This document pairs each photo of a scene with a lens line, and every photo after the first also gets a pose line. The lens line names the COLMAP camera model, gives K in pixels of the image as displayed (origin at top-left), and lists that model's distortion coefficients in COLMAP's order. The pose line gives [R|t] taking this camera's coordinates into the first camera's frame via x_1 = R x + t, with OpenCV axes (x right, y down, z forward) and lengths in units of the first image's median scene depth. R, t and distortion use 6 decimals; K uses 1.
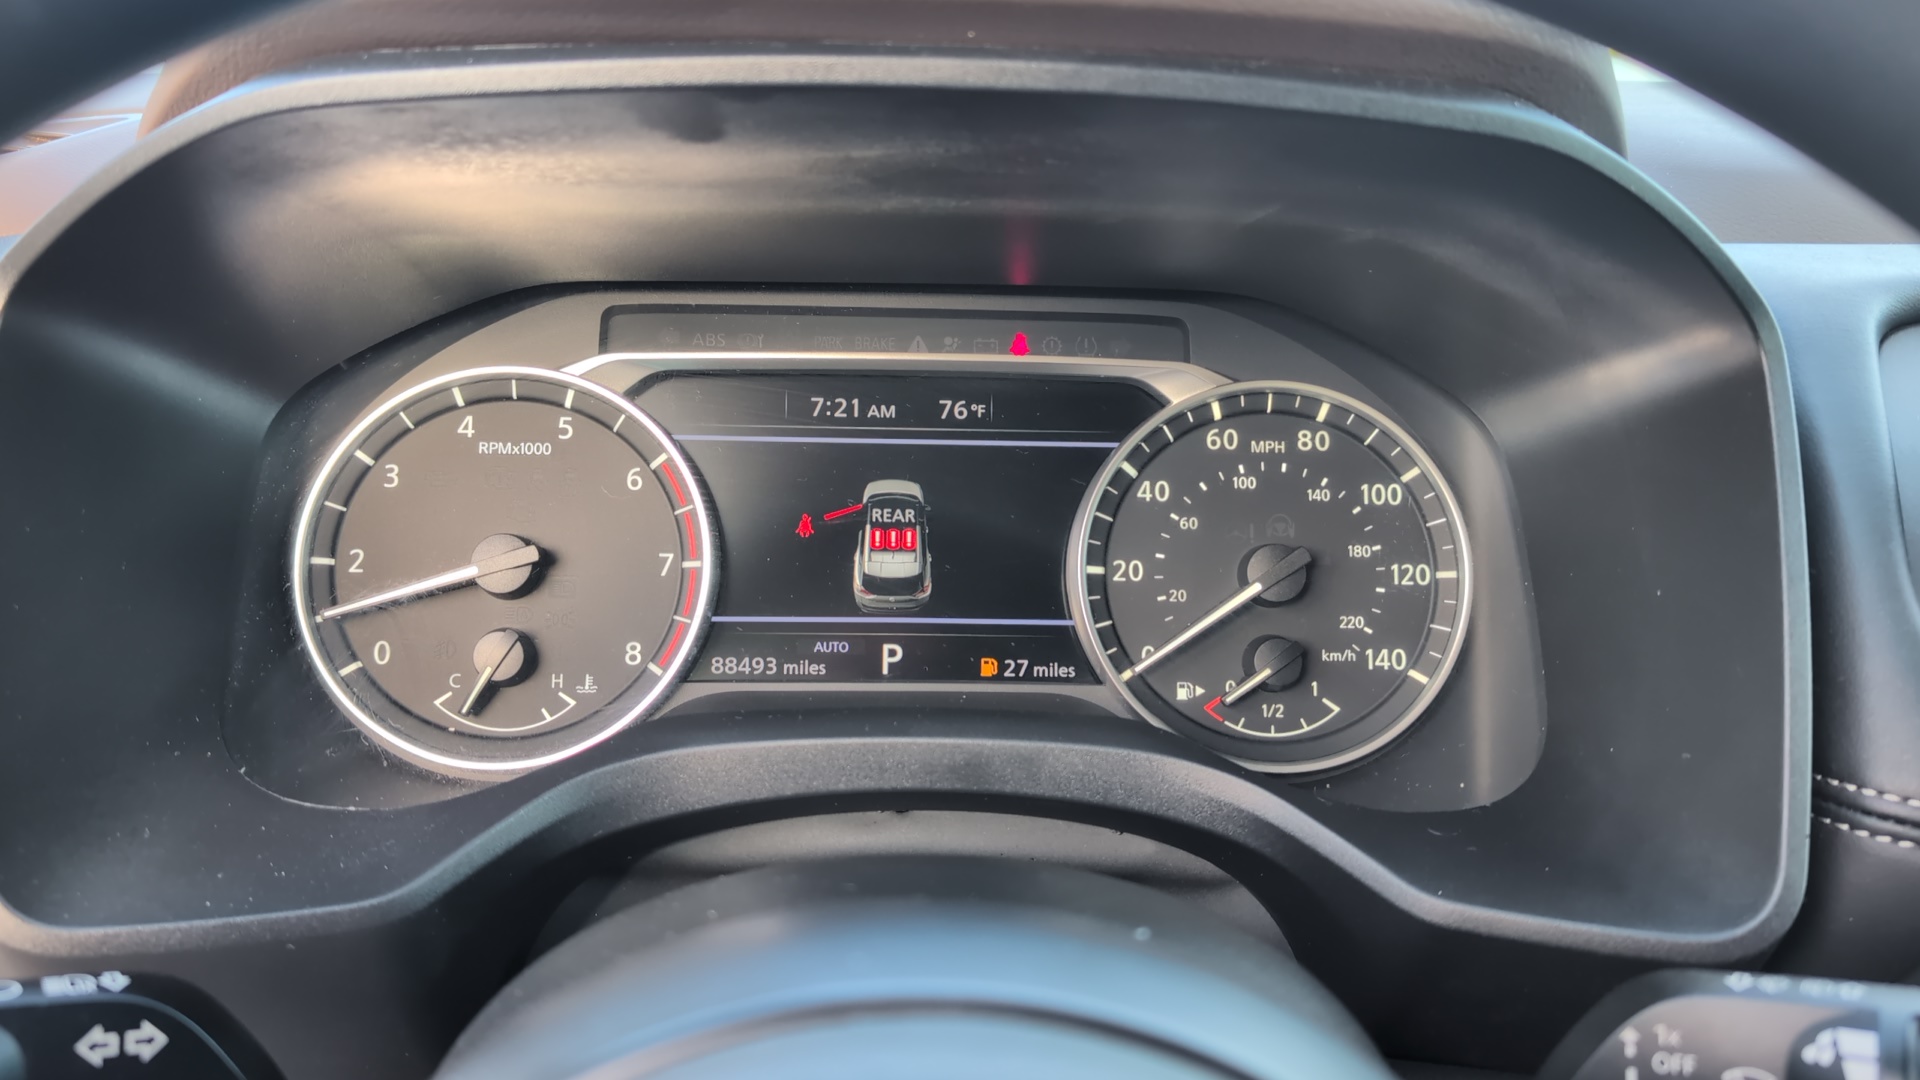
lens RADIAL K [[1604.6, 0, 960.0], [0, 1604.6, 540.0], [0, 0, 1]] dist [0.013227, 0.002788]
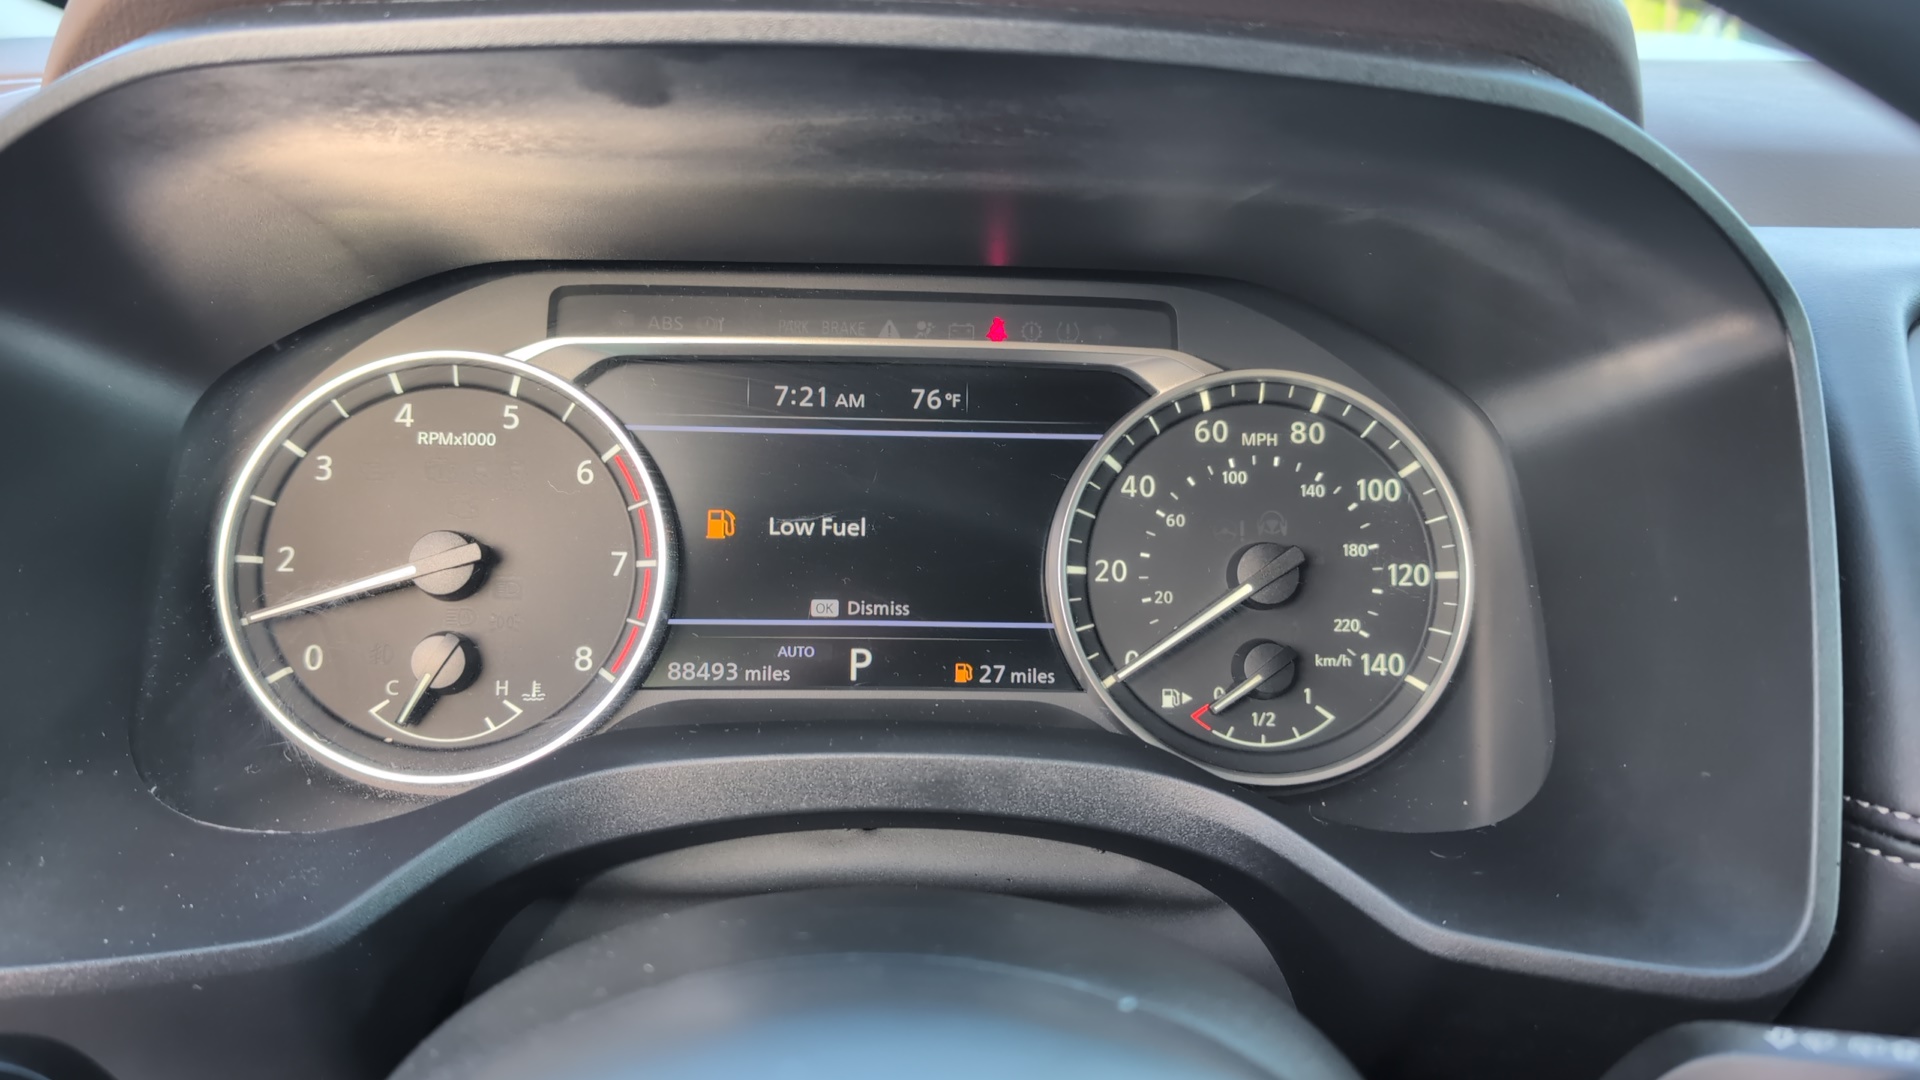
lens RADIAL K [[1602.6, 0, 968.0], [0, 1602.6, 548.8], [0, 0, 1]] dist [0.007302, -0.007438]
pose [[0.999862, 0.001945, 0.016515, 0.005142], [-0.002219, 0.999860, 0.016586, -0.009329], [-0.016481, -0.016620, 0.999726, 0.061470]]
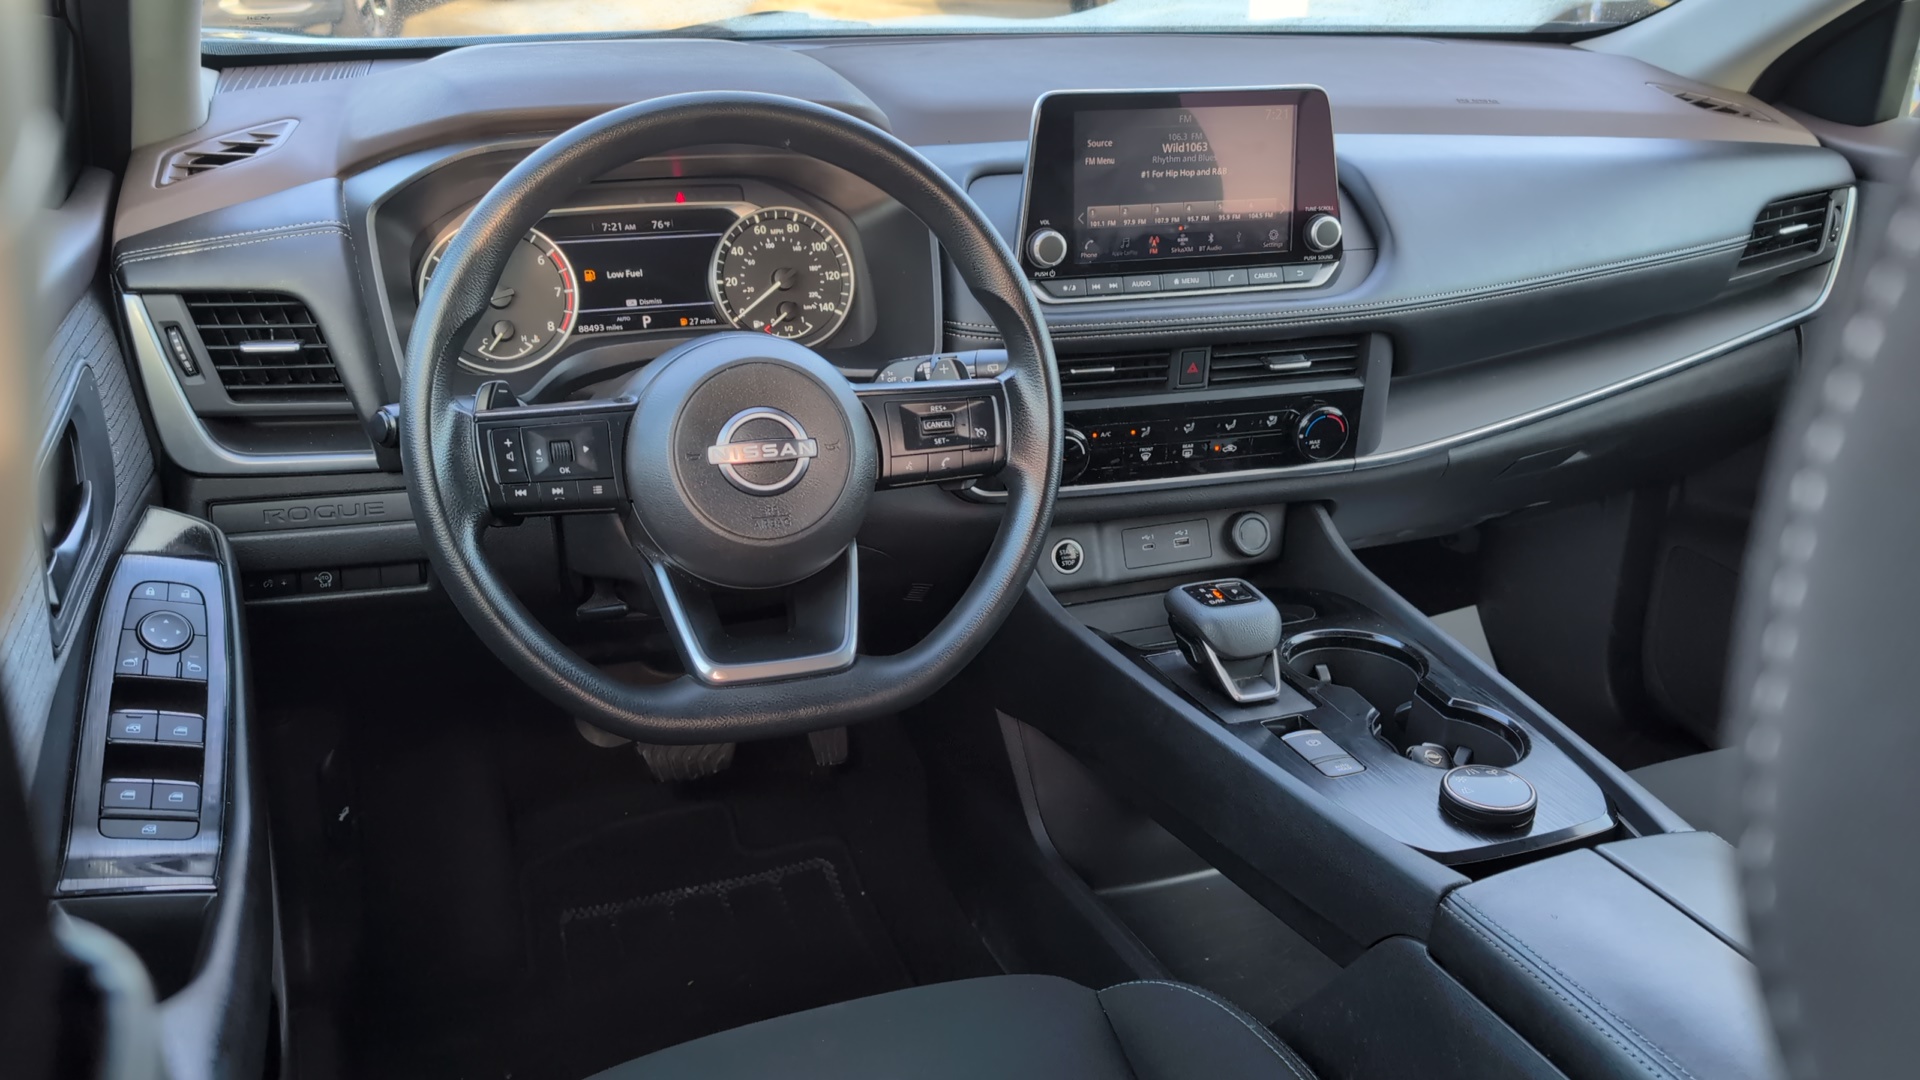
lens RADIAL K [[1611.3, 0, 960.0], [0, 1611.3, 540.0], [0, 0, 1]] dist [0.130391, -0.001742]
pose [[0.946441, -0.126848, 0.296916, -0.407750], [0.080839, 0.983400, 0.162446, 0.035548], [-0.312594, -0.129743, 0.940985, -1.799075]]
